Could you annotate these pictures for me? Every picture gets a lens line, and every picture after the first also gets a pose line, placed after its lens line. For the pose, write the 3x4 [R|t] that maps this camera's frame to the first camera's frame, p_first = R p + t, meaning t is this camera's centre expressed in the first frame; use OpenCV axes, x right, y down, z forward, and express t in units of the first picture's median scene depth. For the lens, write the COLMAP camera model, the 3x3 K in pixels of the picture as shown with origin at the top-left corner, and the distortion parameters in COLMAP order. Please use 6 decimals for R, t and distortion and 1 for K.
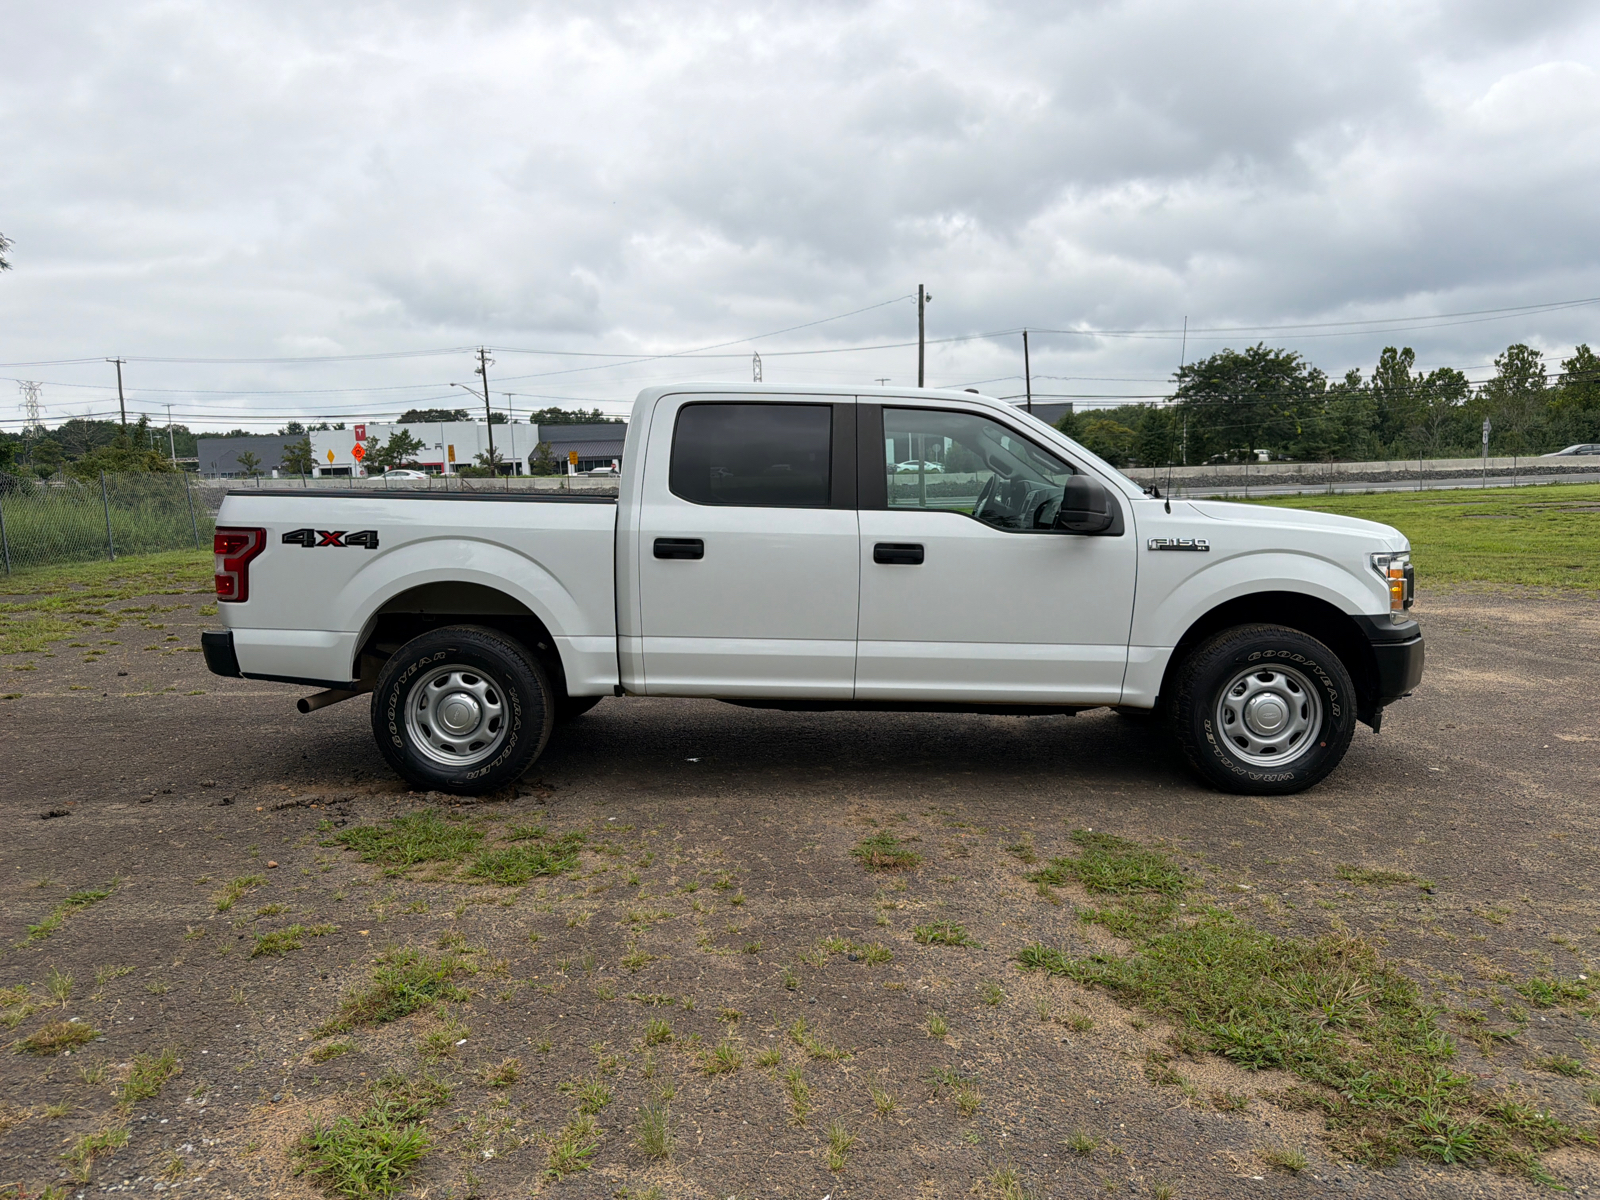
lens RADIAL K [[1150.3, 0, 805.6], [0, 1150.3, 612.7], [0, 0, 1]] dist [0.050679, -0.066737]
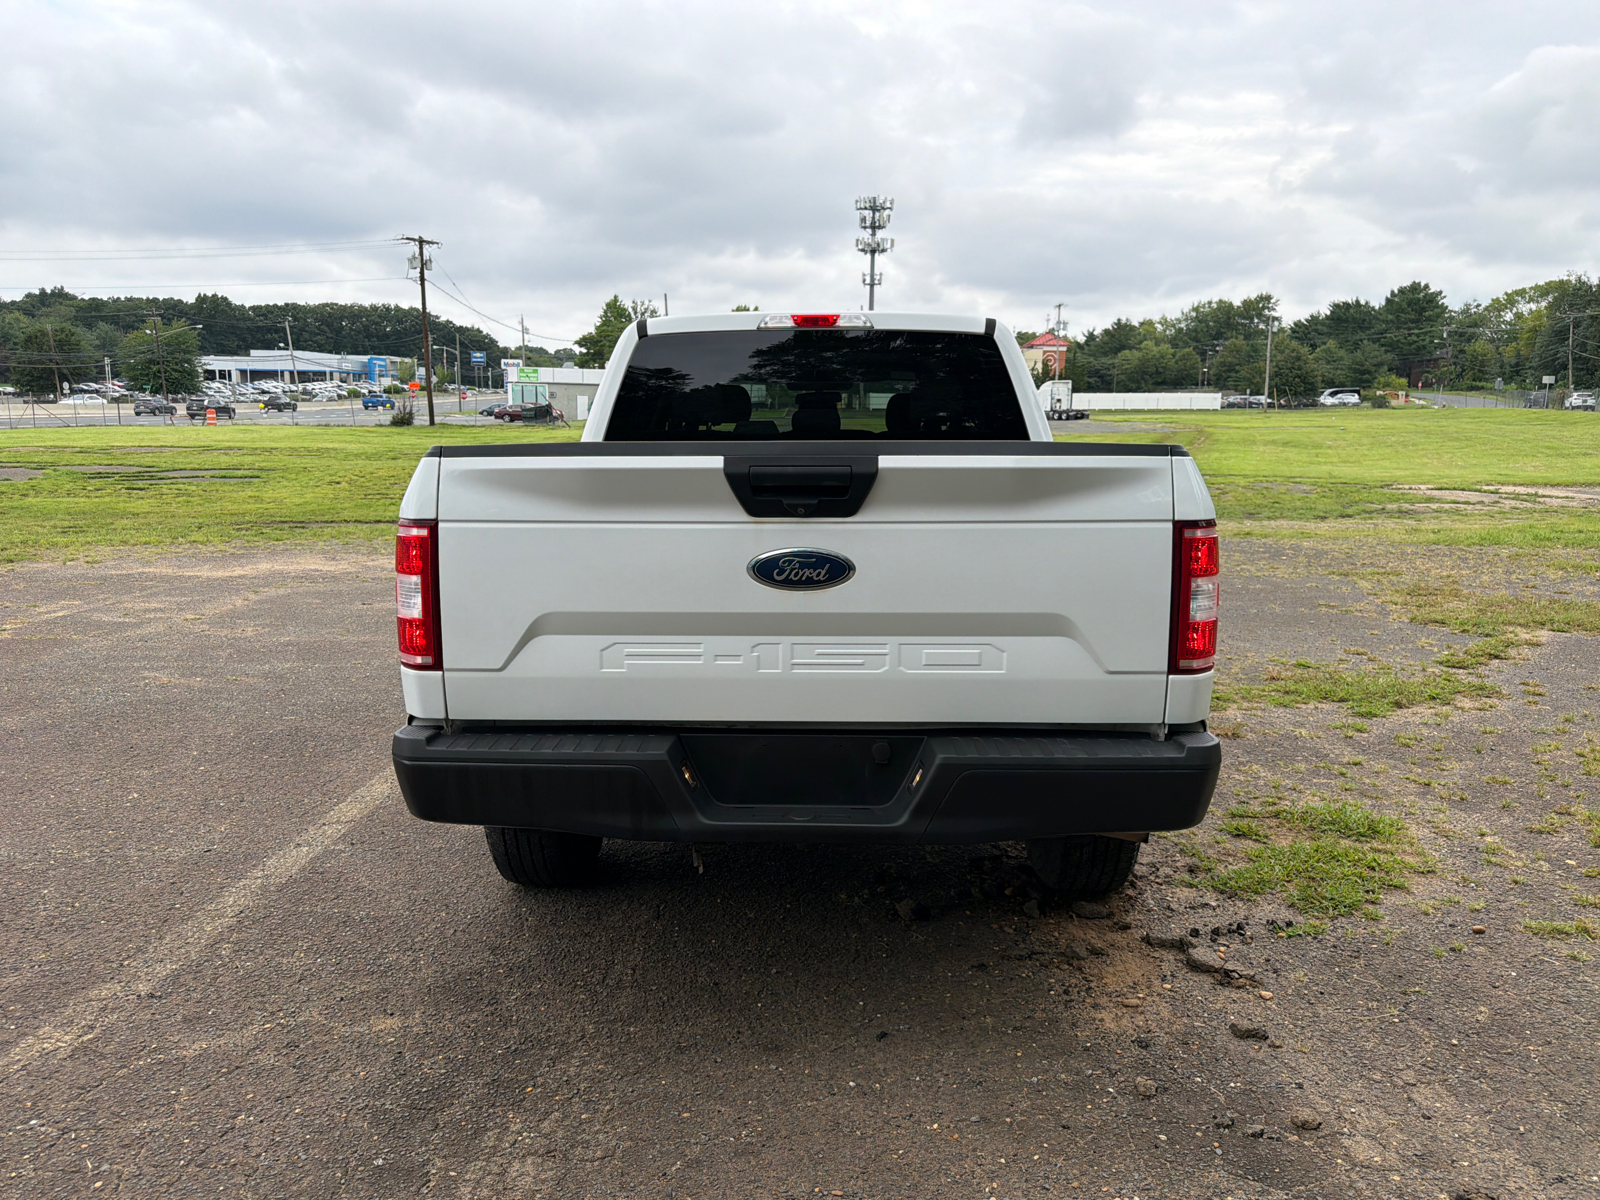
lens RADIAL K [[1150.3, 0, 794.2], [0, 1150.3, 609.0], [0, 0, 1]] dist [0.050679, -0.066737]
pose [[0.015682, -0.135326, 0.990677, -0.061667], [0.105713, 0.985470, 0.132941, -0.007480], [-0.994273, 0.102642, 0.029760, 0.072006]]
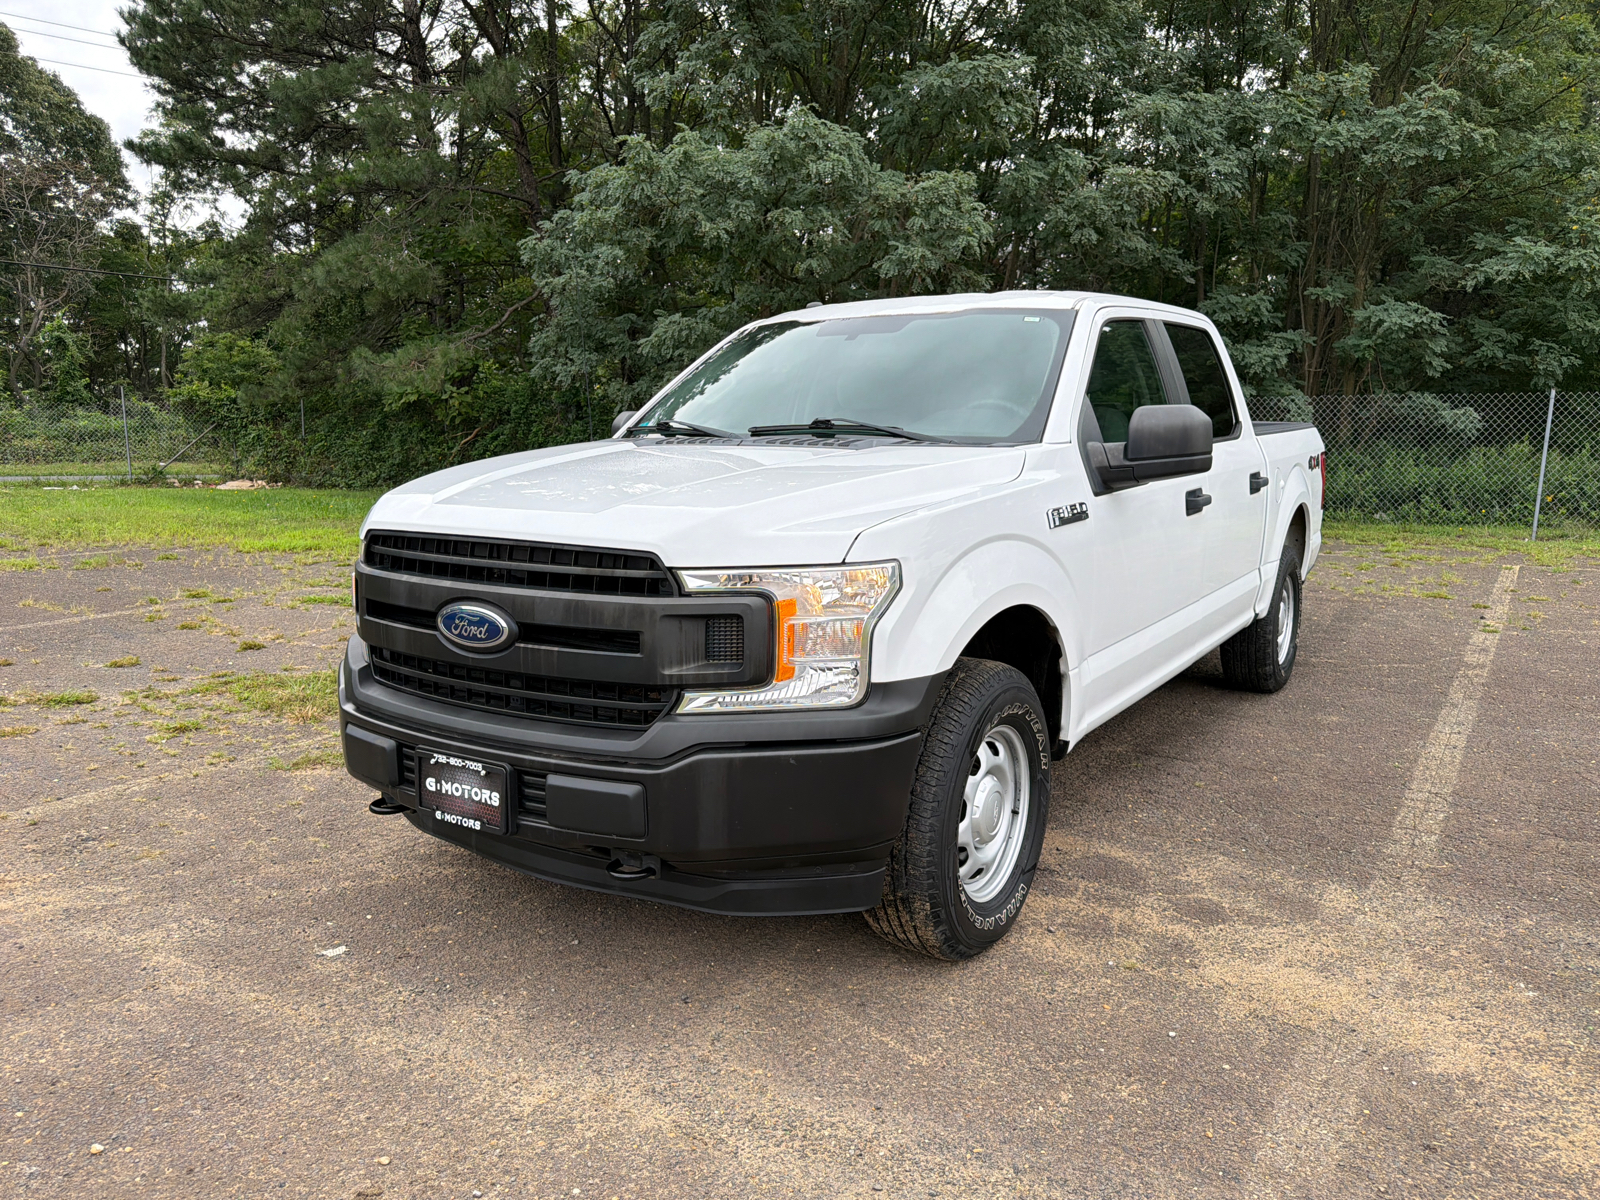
lens RADIAL K [[1150.3, 0, 795.9], [0, 1150.3, 601.4], [0, 0, 1]] dist [0.050679, -0.066737]
pose [[-0.539974, 0.130946, -0.831433, 0.057183], [-0.086597, 0.973938, 0.209630, -0.010386], [0.837215, 0.185194, -0.514562, 0.095916]]
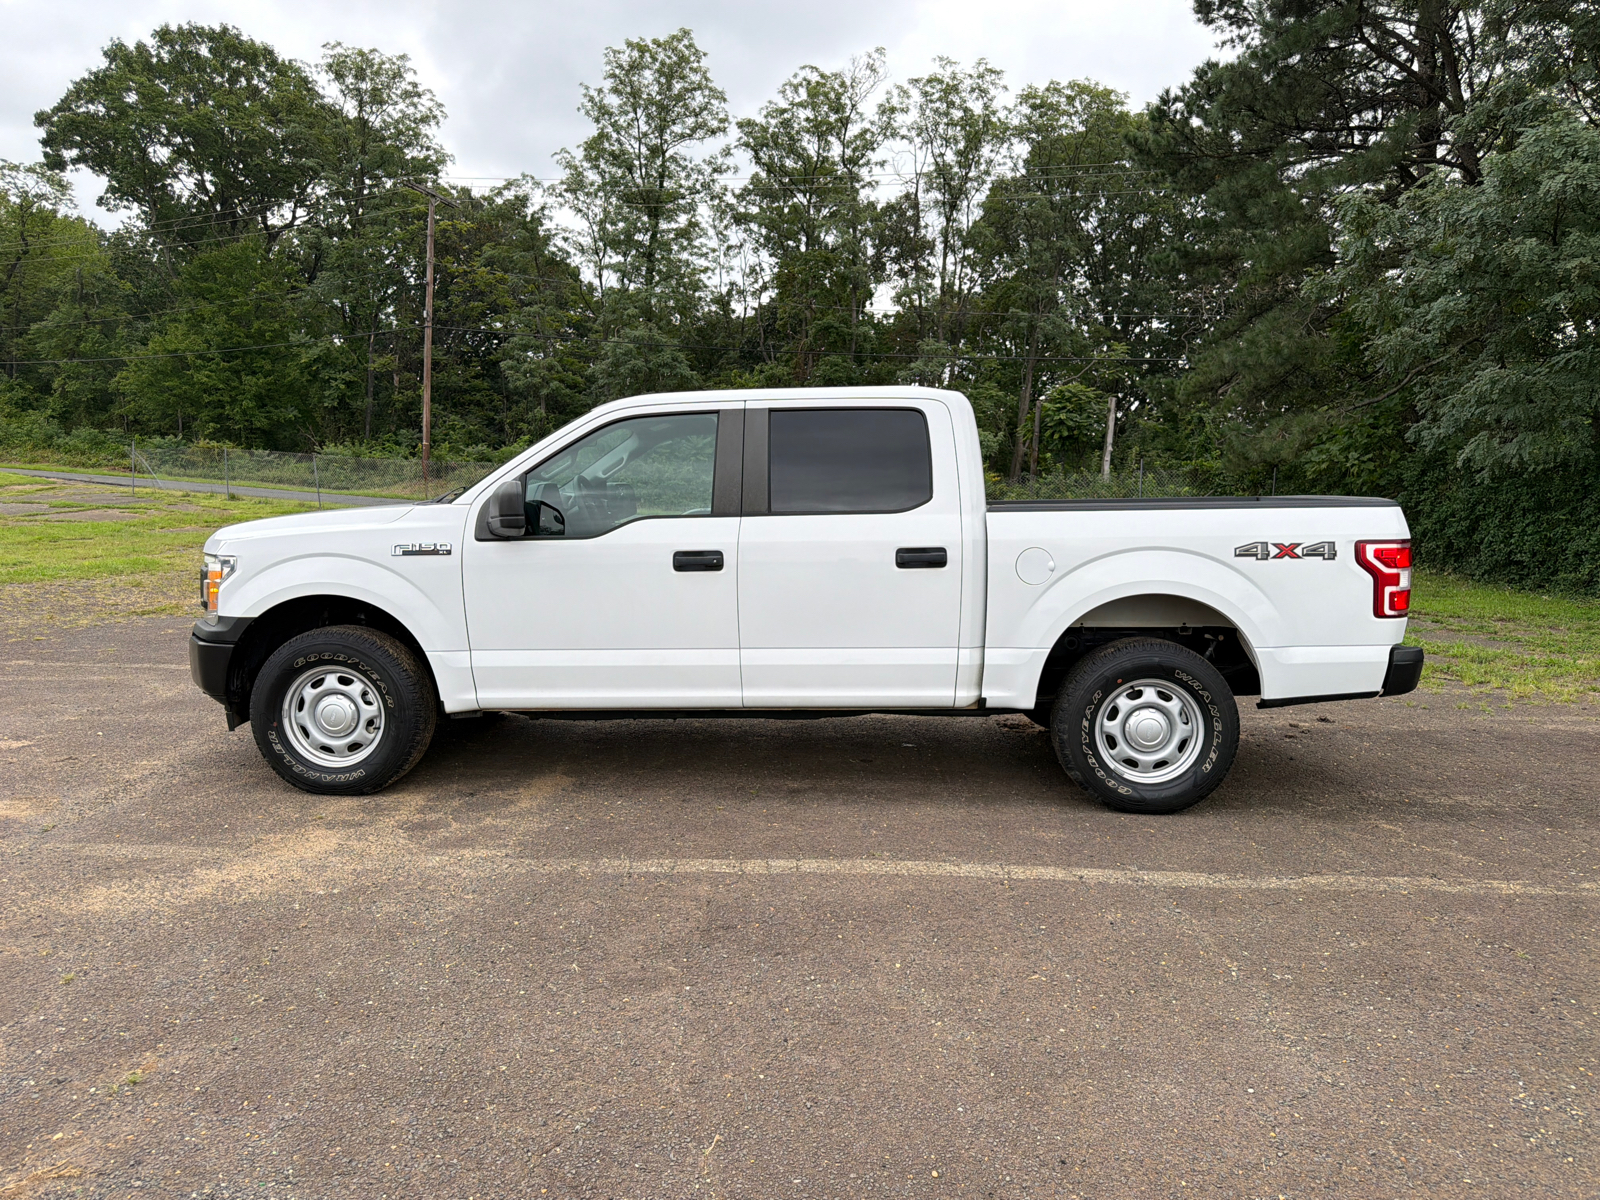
lens RADIAL K [[1150.3, 0, 791.2], [0, 1150.3, 596.3], [0, 0, 1]] dist [0.050679, -0.066737]
pose [[-0.999544, -0.008440, 0.028992, -0.001424], [-0.002488, 0.979896, 0.199493, -0.015692], [-0.030093, 0.199330, -0.979470, 0.142518]]
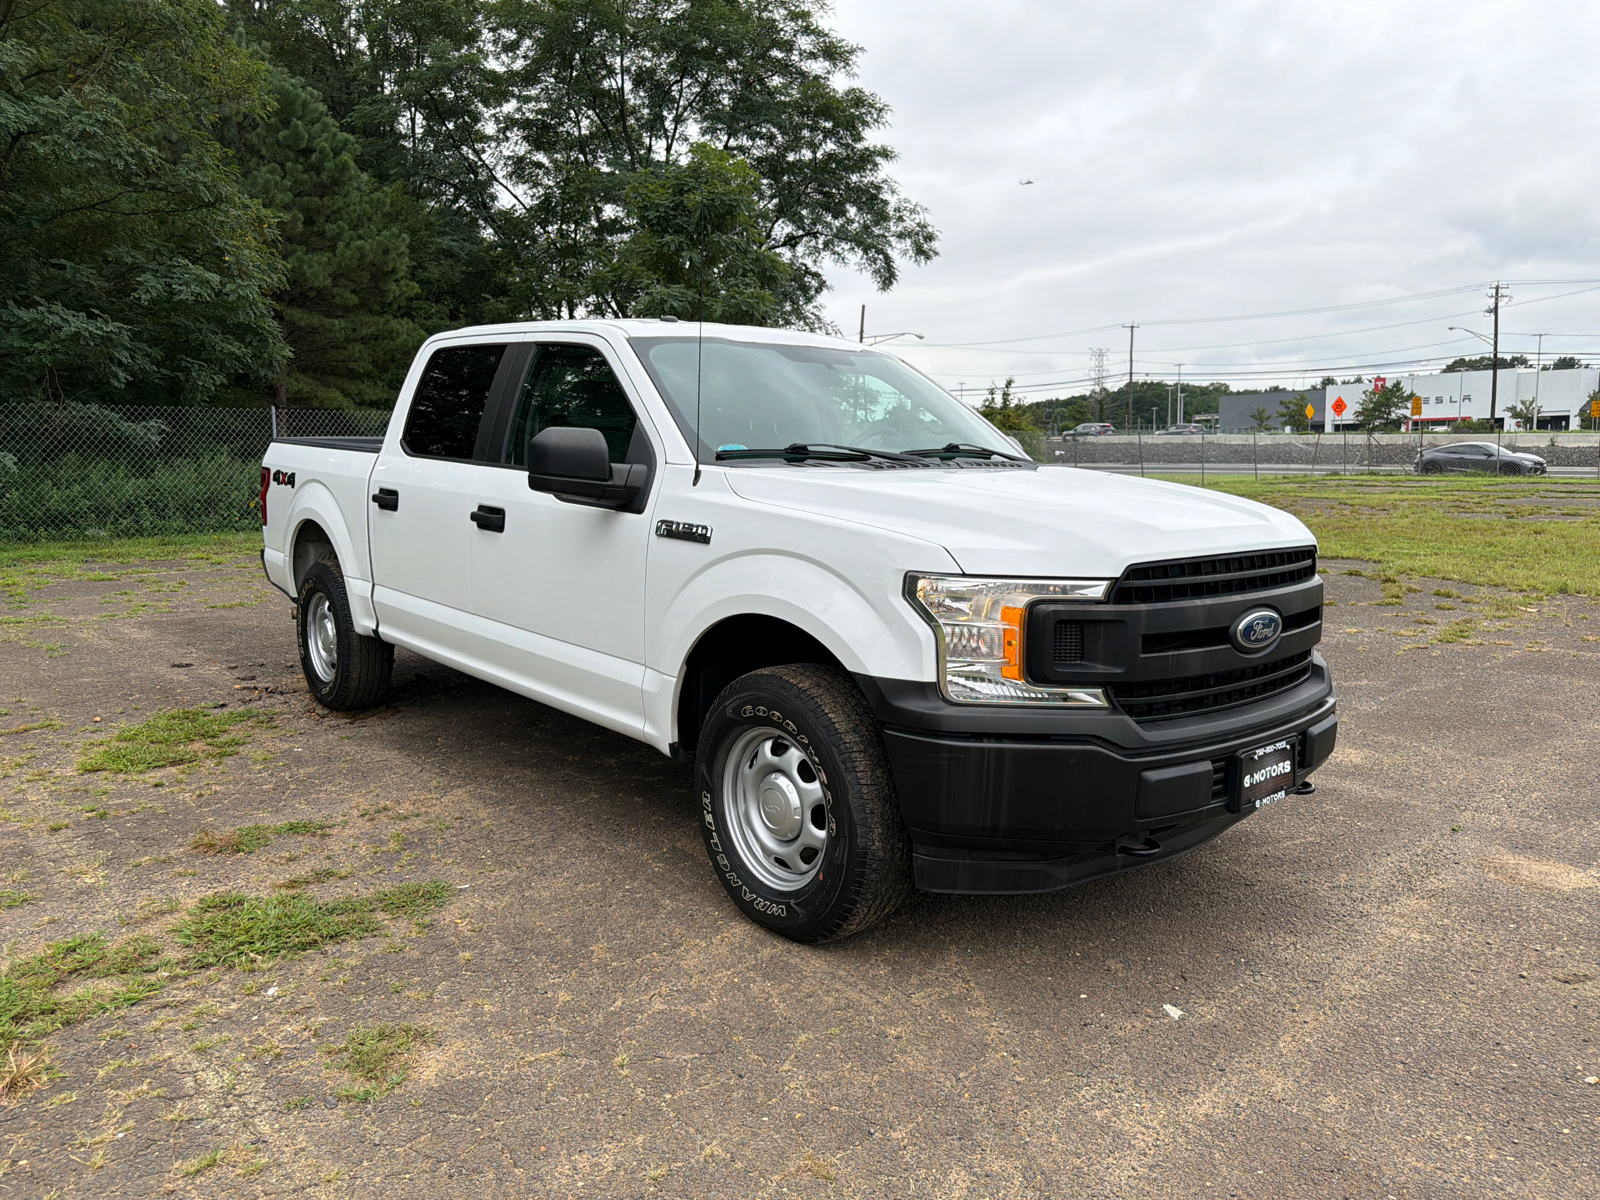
lens RADIAL K [[1150.3, 0, 795.2], [0, 1150.3, 609.2], [0, 0, 1]] dist [0.050679, -0.066737]
pose [[0.662786, 0.117882, -0.739472, 0.052824], [-0.092201, 0.992864, 0.075636, -0.004237], [0.743110, 0.018049, 0.668925, 0.035887]]
